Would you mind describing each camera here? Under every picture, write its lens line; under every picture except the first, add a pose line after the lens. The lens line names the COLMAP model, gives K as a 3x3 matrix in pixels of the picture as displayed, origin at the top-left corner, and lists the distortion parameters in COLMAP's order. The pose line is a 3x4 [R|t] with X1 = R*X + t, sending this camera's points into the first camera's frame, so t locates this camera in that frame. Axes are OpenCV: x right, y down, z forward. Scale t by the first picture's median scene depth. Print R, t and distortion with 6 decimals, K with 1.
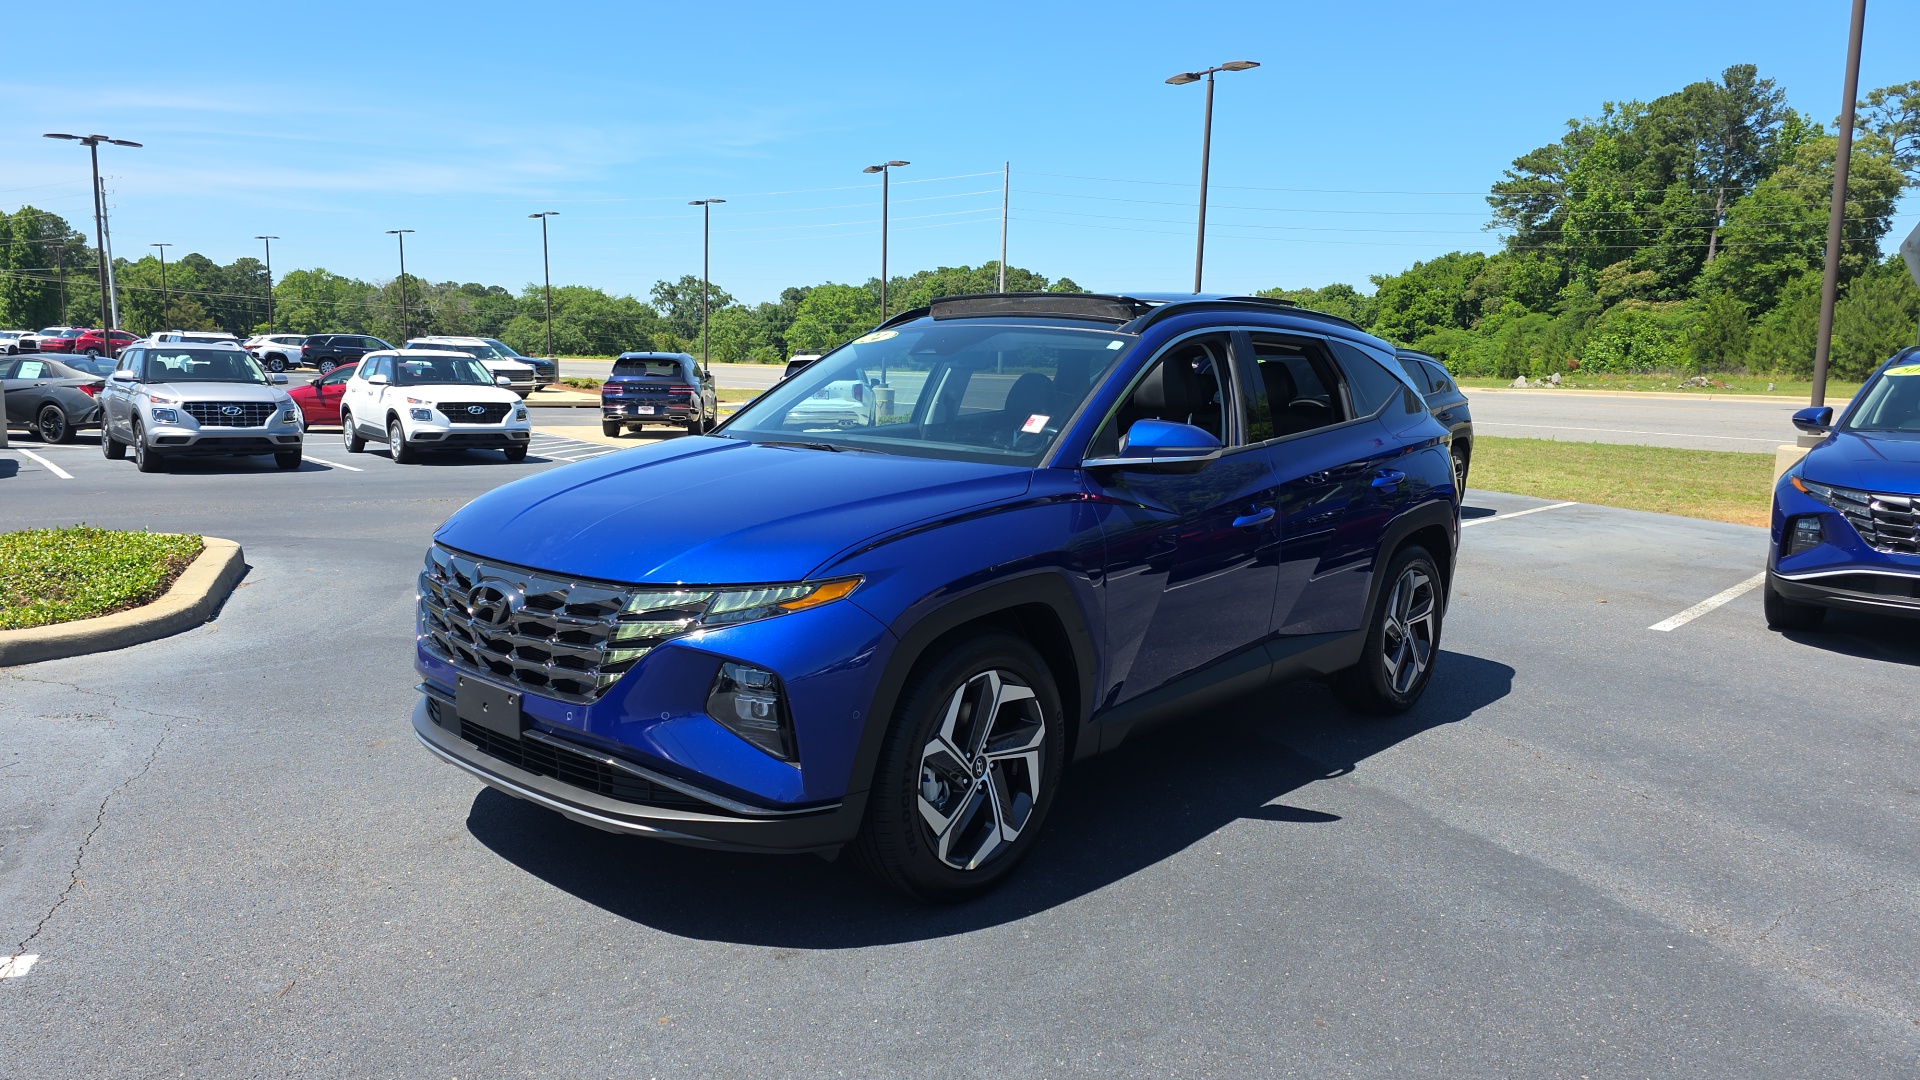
lens RADIAL K [[1323.9, 0, 934.1], [0, 1323.9, 550.8], [0, 0, 1]] dist [0.076439, -0.073306]
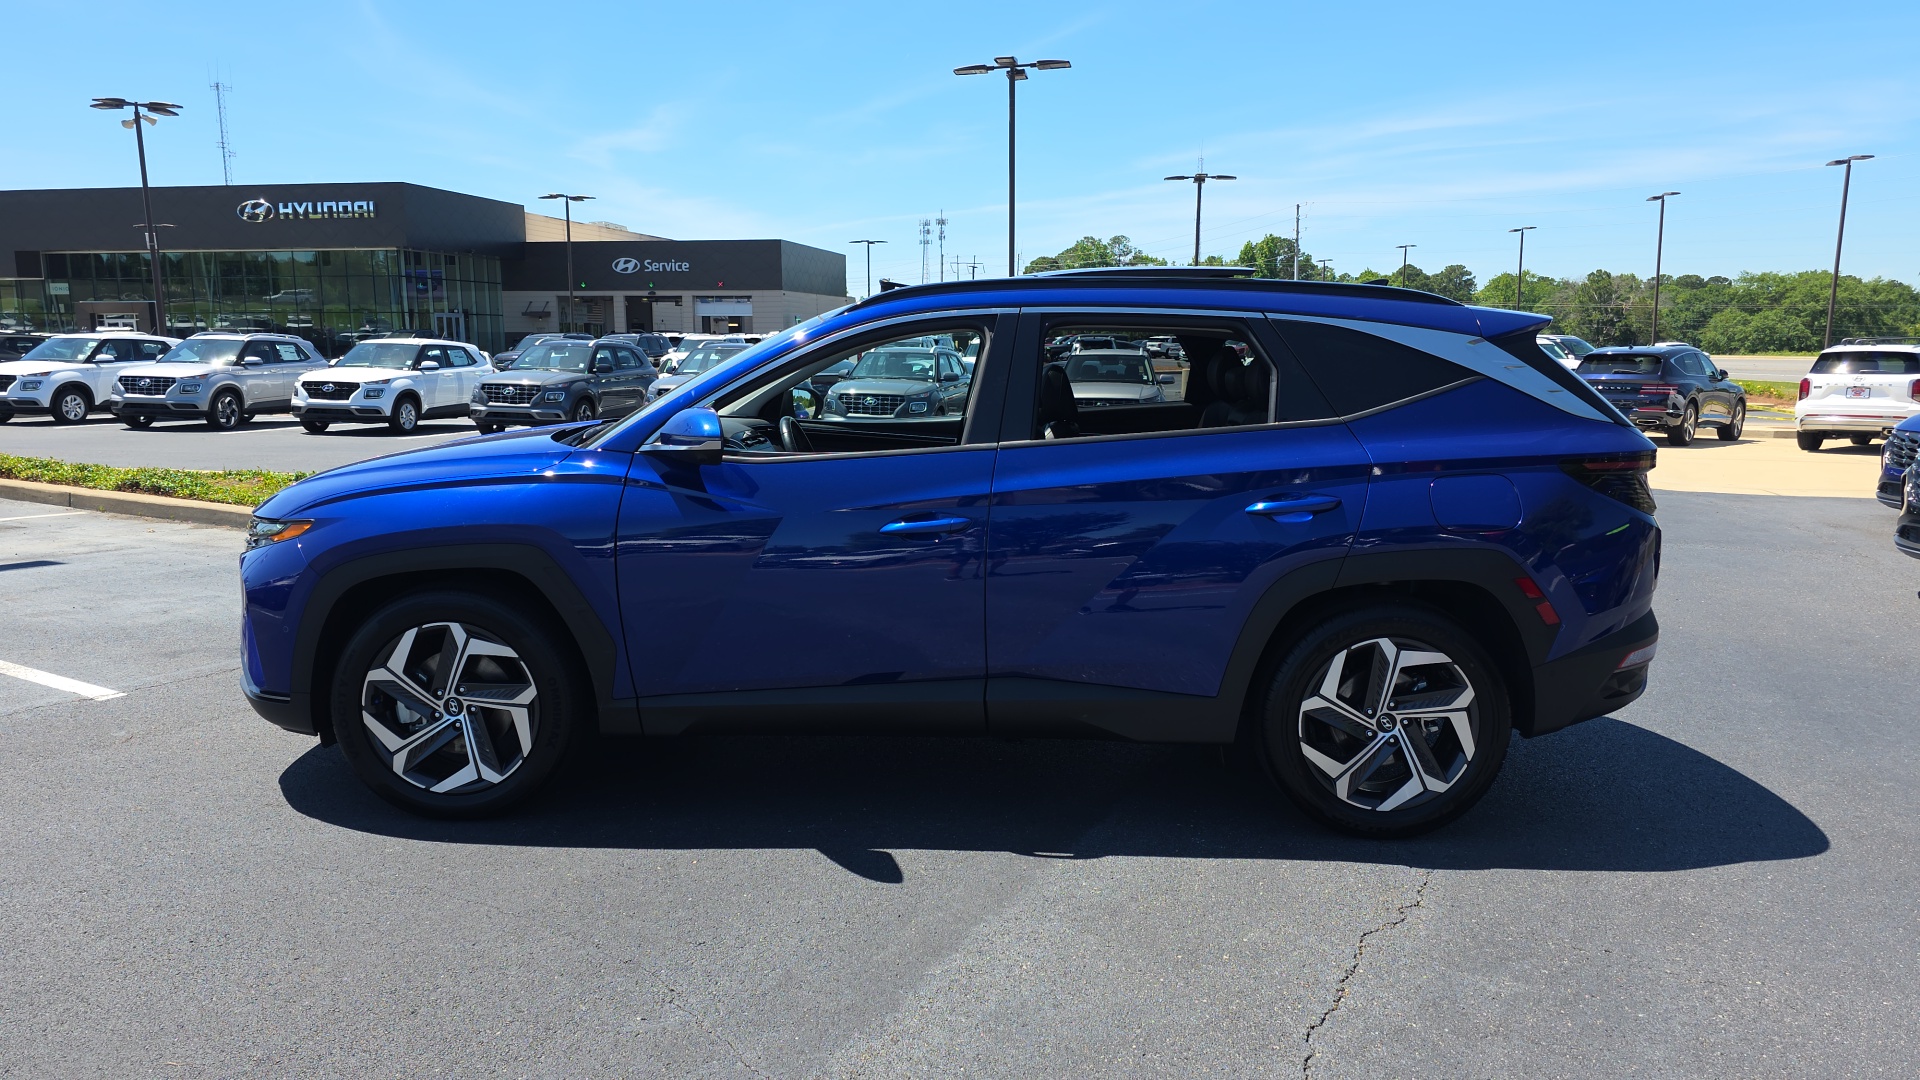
lens RADIAL K [[1324.5, 0, 916.4], [0, 1324.5, 548.3], [0, 0, 1]] dist [0.061548, -0.069513]
pose [[0.645951, 0.098580, -0.756987, 0.832924], [-0.100729, 0.993963, 0.043488, -0.044475], [0.756704, 0.048159, 0.651981, 0.401690]]
